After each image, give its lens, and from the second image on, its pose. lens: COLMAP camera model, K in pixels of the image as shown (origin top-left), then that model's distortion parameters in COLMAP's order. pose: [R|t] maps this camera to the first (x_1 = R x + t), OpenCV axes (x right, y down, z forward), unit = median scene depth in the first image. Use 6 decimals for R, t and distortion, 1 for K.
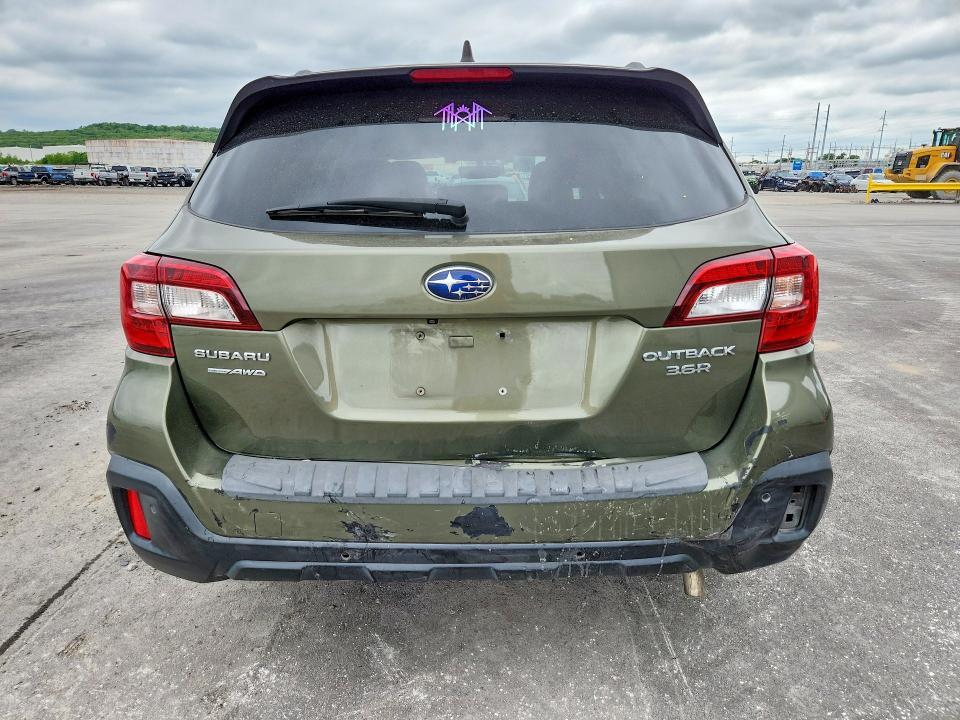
lens RADIAL K [[681.7, 0, 480.0], [0, 681.7, 360.0], [0, 0, 1]] dist [0.001837, -0.003290]
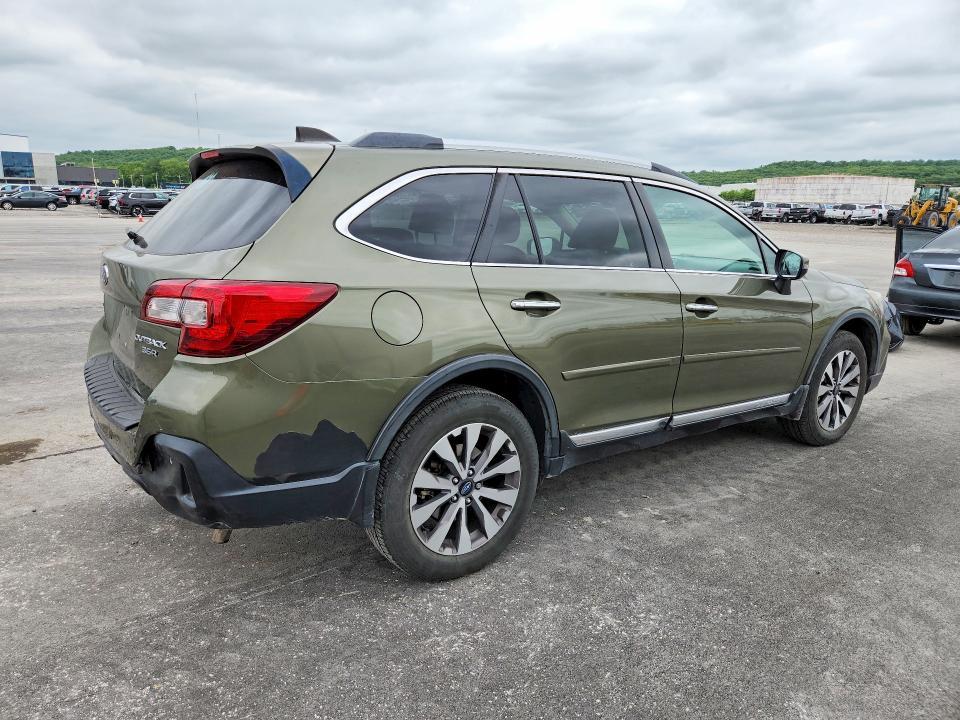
lens RADIAL K [[700.0, 0, 480.0], [0, 700.0, 360.0], [0, 0, 1]] dist [-0.003795, -0.003030]
pose [[0.563788, 0.182433, -0.805520, 0.116312], [-0.224698, 0.972392, 0.062959, -0.013674], [0.794767, 0.145503, 0.589215, 0.040420]]
